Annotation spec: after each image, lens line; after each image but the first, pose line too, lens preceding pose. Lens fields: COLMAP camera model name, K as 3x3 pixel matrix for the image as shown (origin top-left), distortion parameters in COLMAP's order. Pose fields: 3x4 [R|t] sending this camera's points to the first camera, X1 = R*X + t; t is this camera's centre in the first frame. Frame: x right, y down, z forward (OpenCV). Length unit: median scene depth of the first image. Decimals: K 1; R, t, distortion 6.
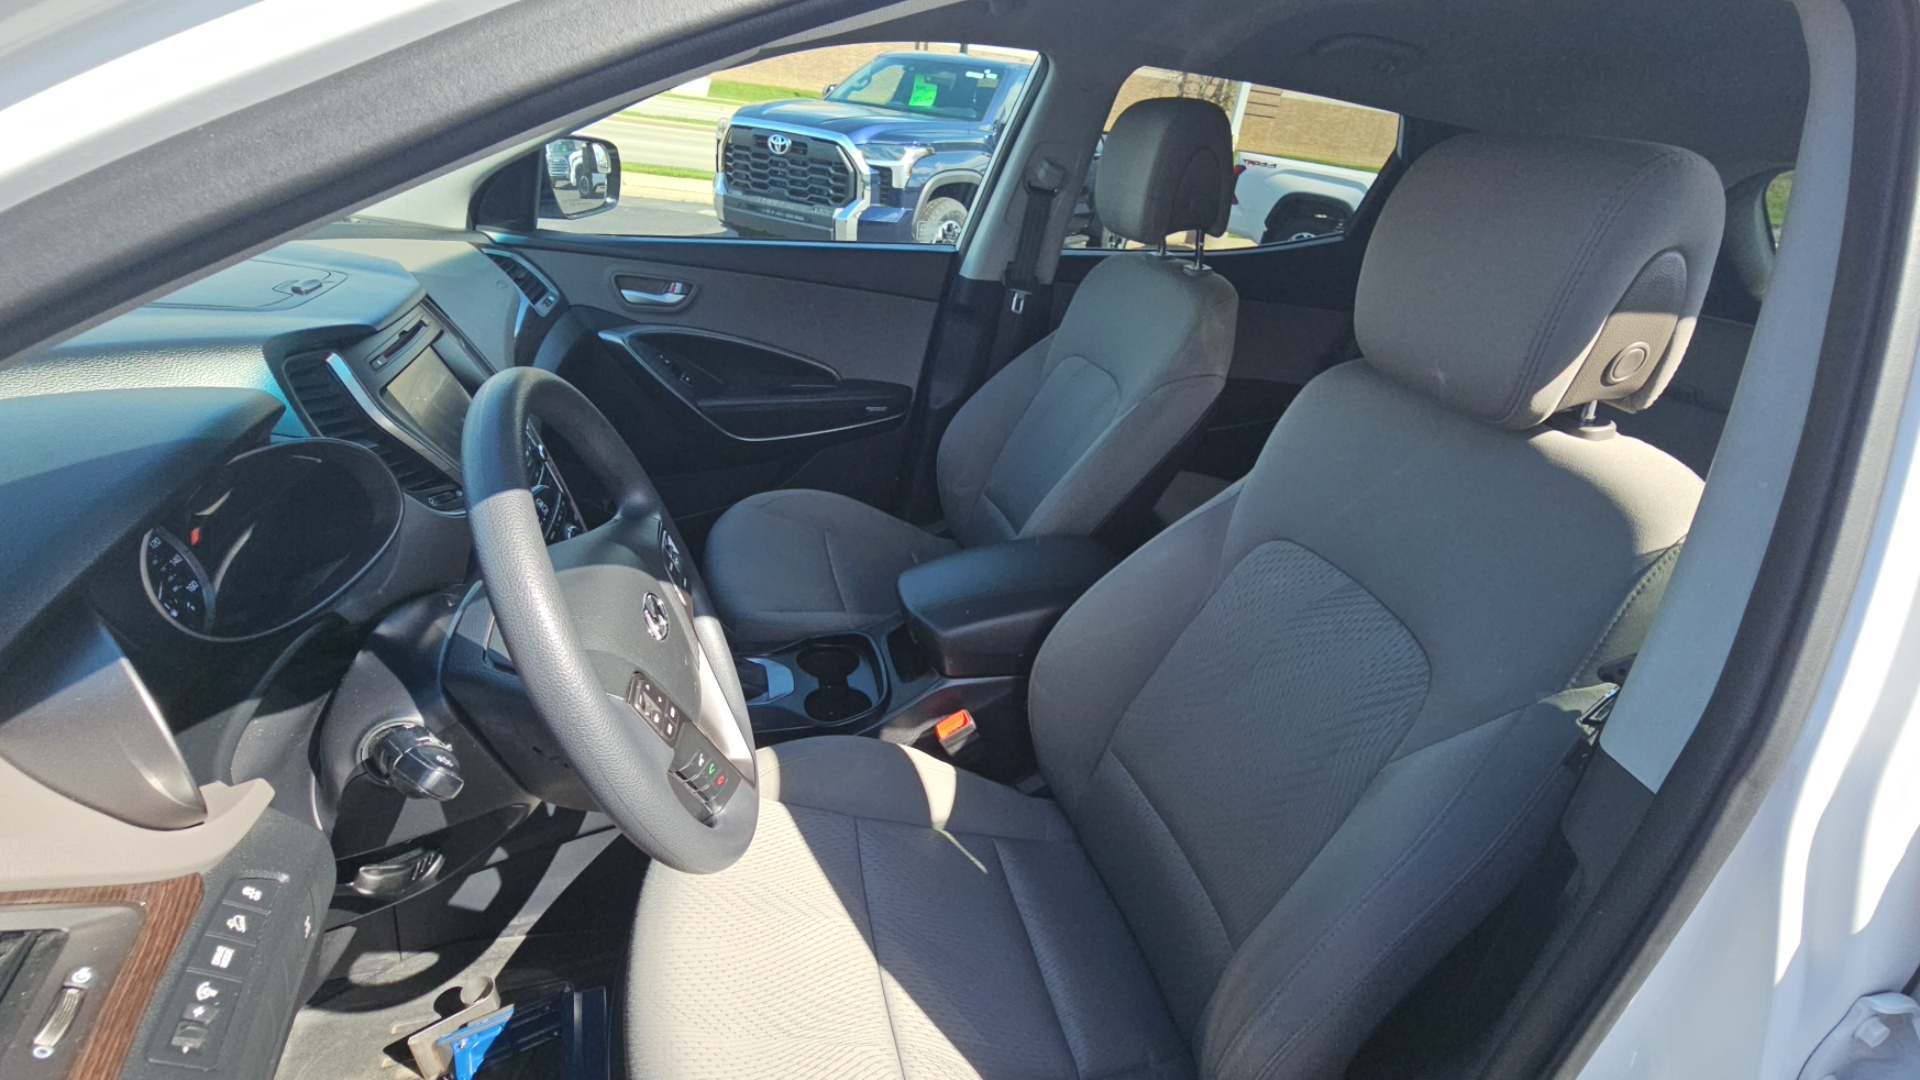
lens RADIAL K [[858.8, 0, 977.6], [0, 858.8, 544.1], [0, 0, 1]] dist [0.009347, -0.007473]
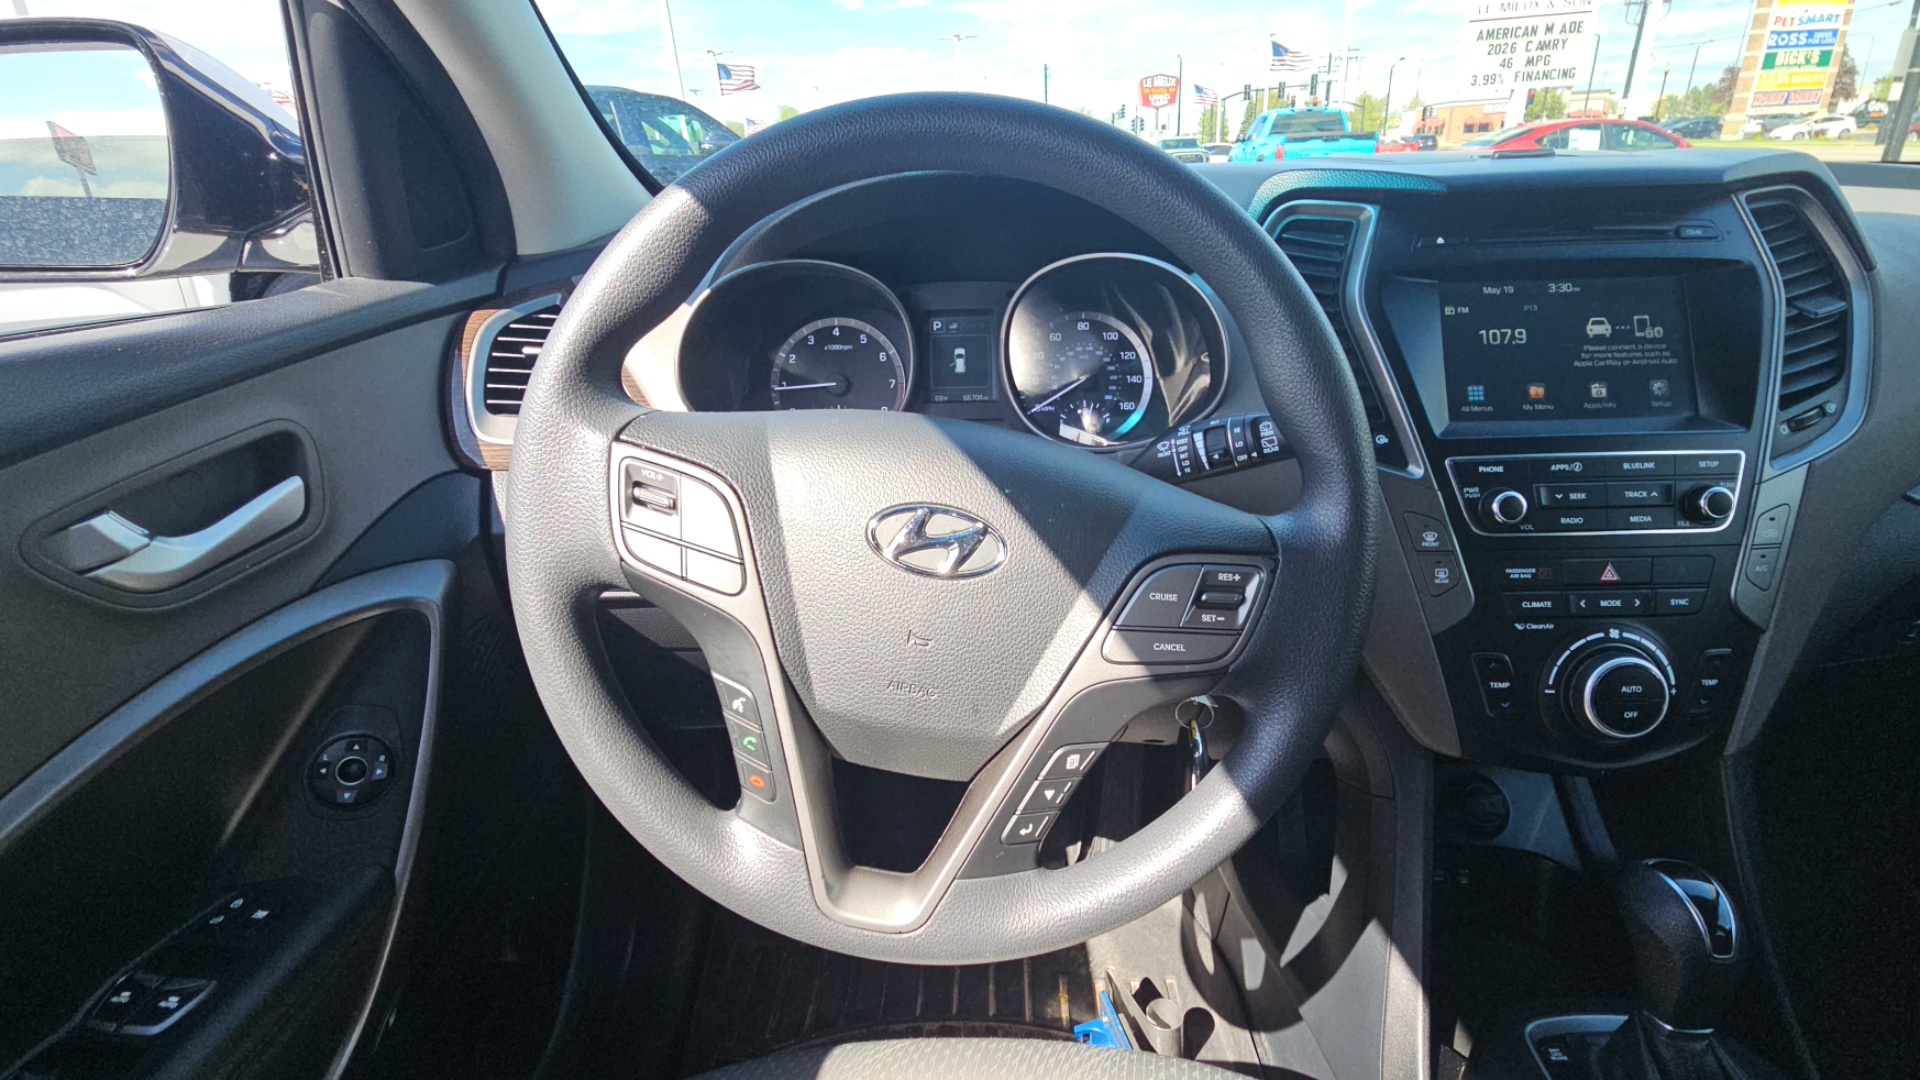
lens RADIAL K [[858.8, 0, 982.7], [0, 858.8, 552.2], [0, 0, 1]] dist [0.009347, -0.007473]
pose [[-0.289573, 0.292550, -0.911352, 0.014859], [-0.432754, 0.809255, 0.397280, -0.015351], [0.853740, 0.509432, -0.107737, 0.110500]]
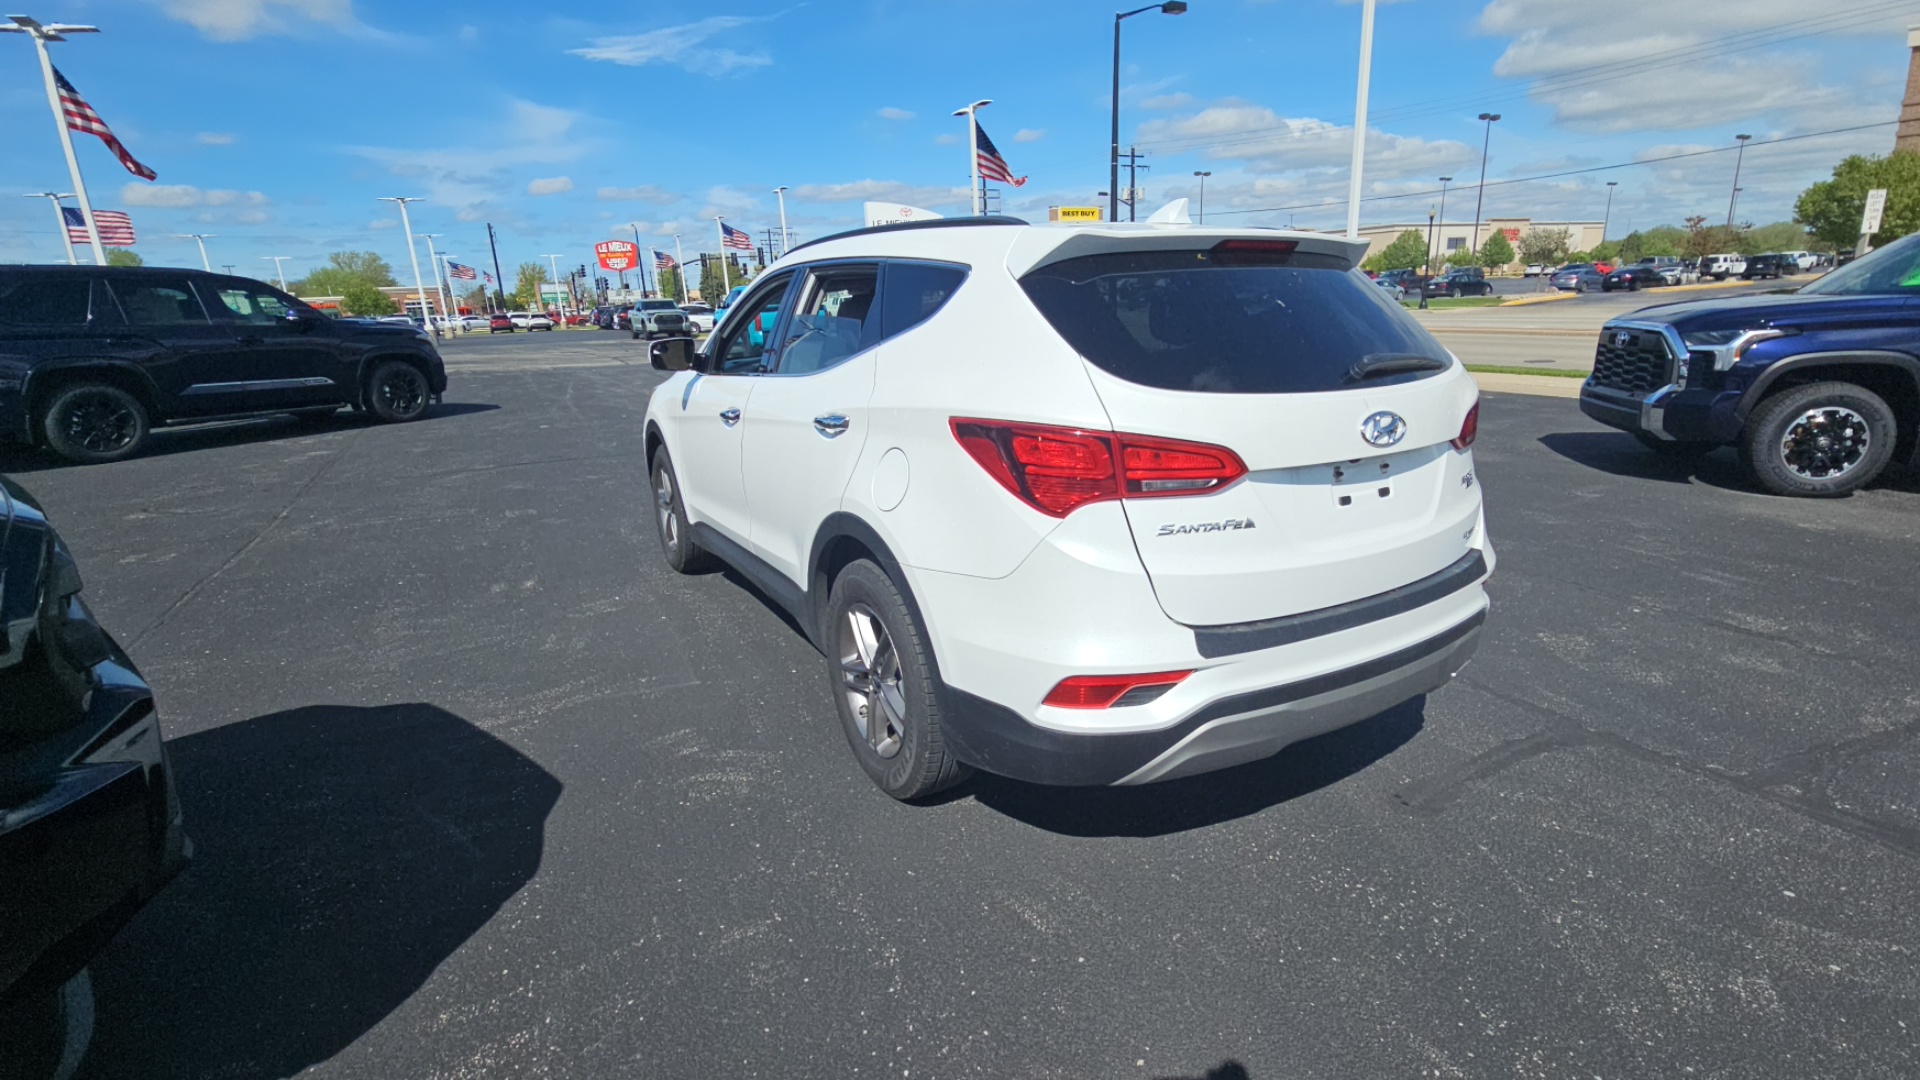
lens RADIAL K [[858.8, 0, 978.7], [0, 858.8, 534.7], [0, 0, 1]] dist [0.009347, -0.007473]
pose [[0.266829, 0.128587, -0.955127, 0.626555], [-0.382521, 0.923781, 0.017503, 0.050813], [0.884579, 0.360686, 0.295679, 0.058751]]
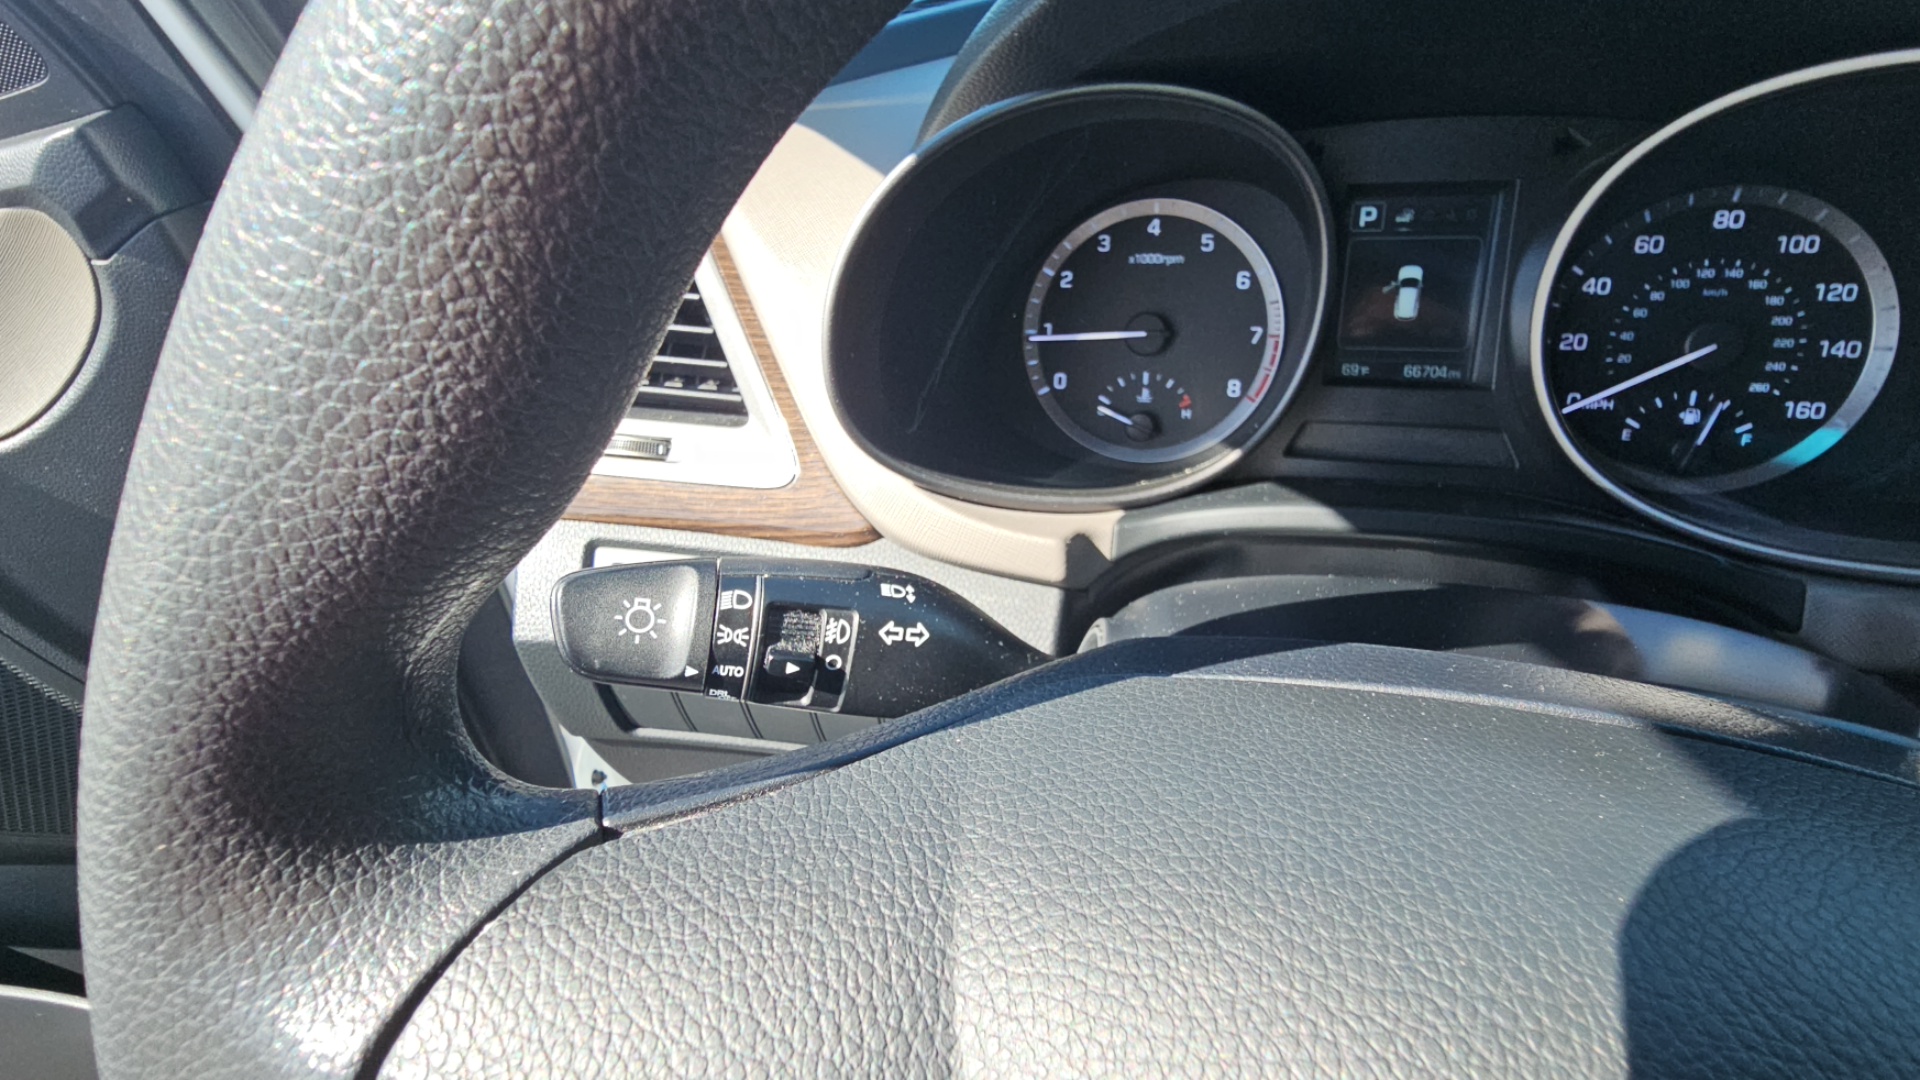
lens RADIAL K [[858.8, 0, 978.7], [0, 858.8, 549.2], [0, 0, 1]] dist [0.009347, -0.007473]
pose [[-0.543401, 0.411581, -0.731653, -0.031648], [-0.352176, 0.679388, 0.643743, -0.004378], [0.762028, 0.607481, -0.224231, 0.085087]]
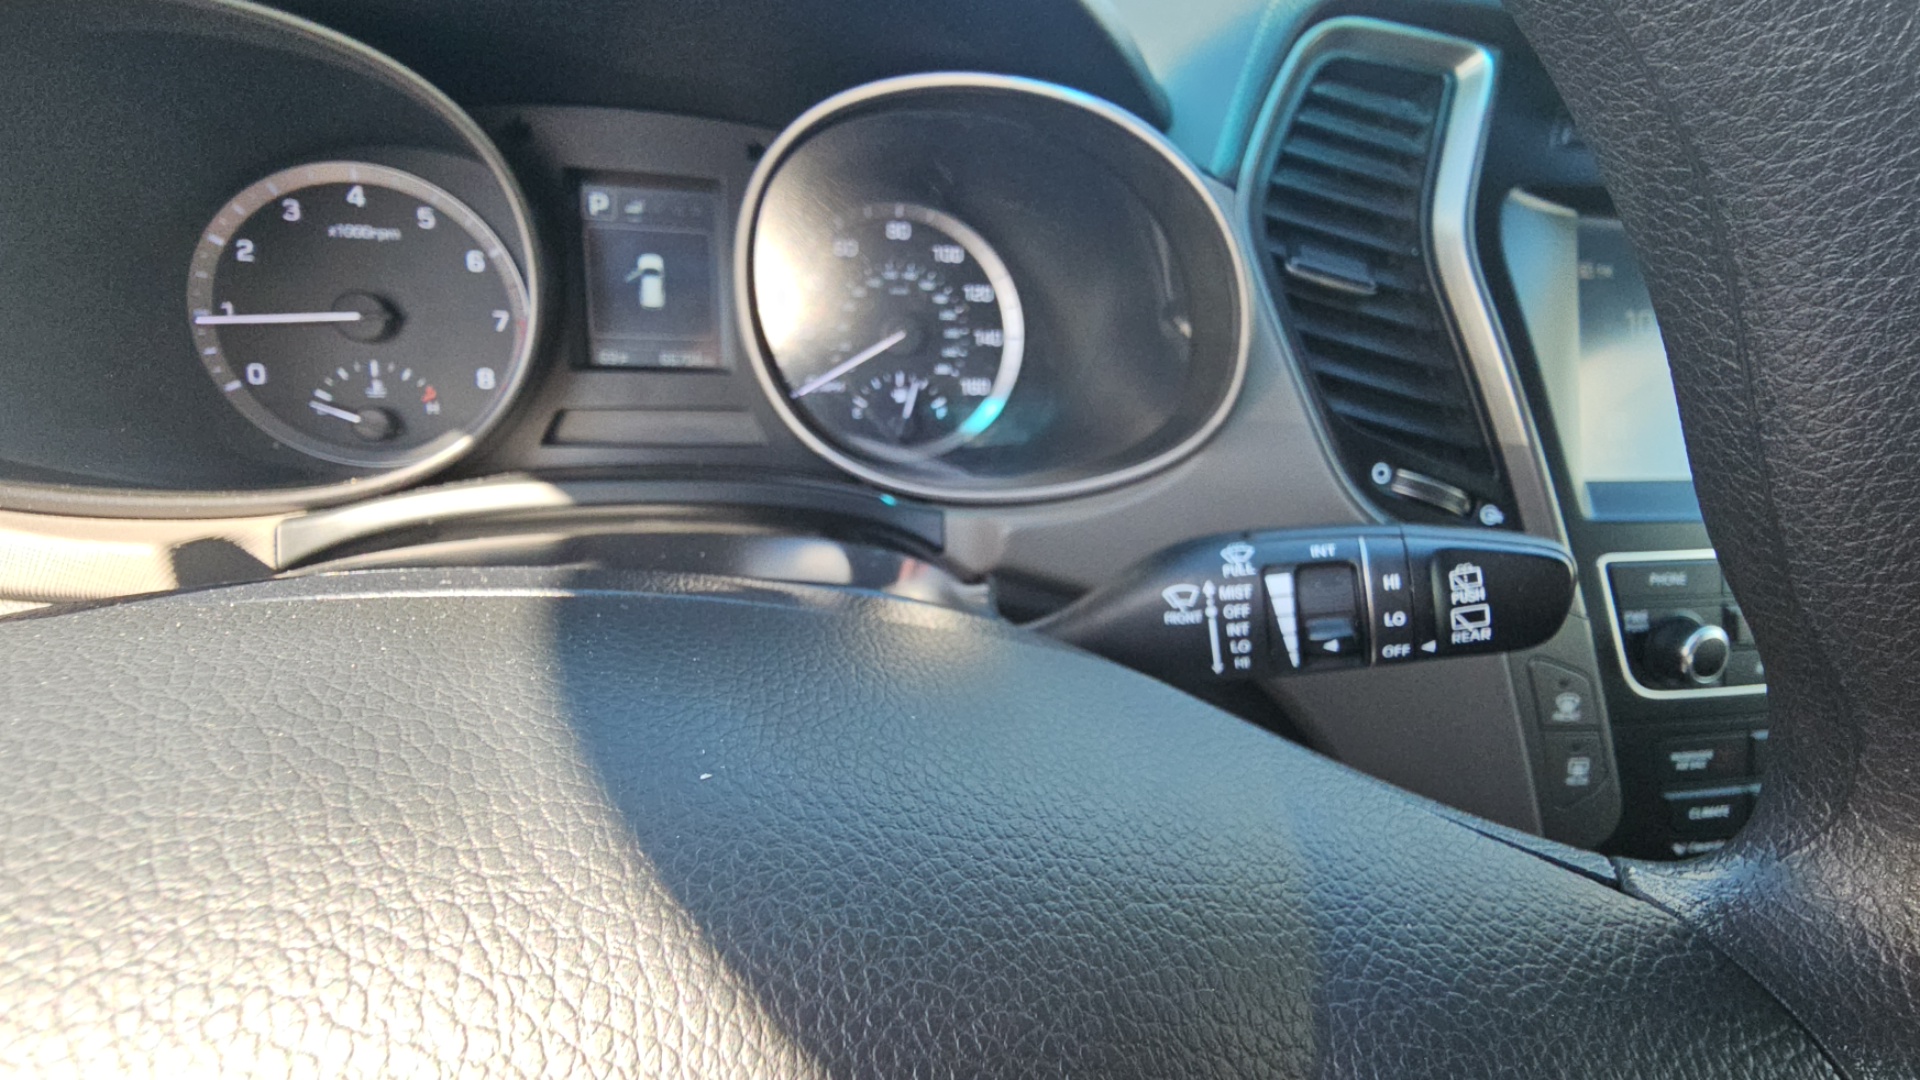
lens RADIAL K [[858.8, 0, 978.7], [0, 858.8, 557.6], [0, 0, 1]] dist [0.009347, -0.007473]
pose [[-0.020271, 0.410660, -0.911563, -0.035151], [-0.539601, 0.763063, 0.355761, -0.007468], [0.841677, 0.499092, 0.206125, 0.098601]]
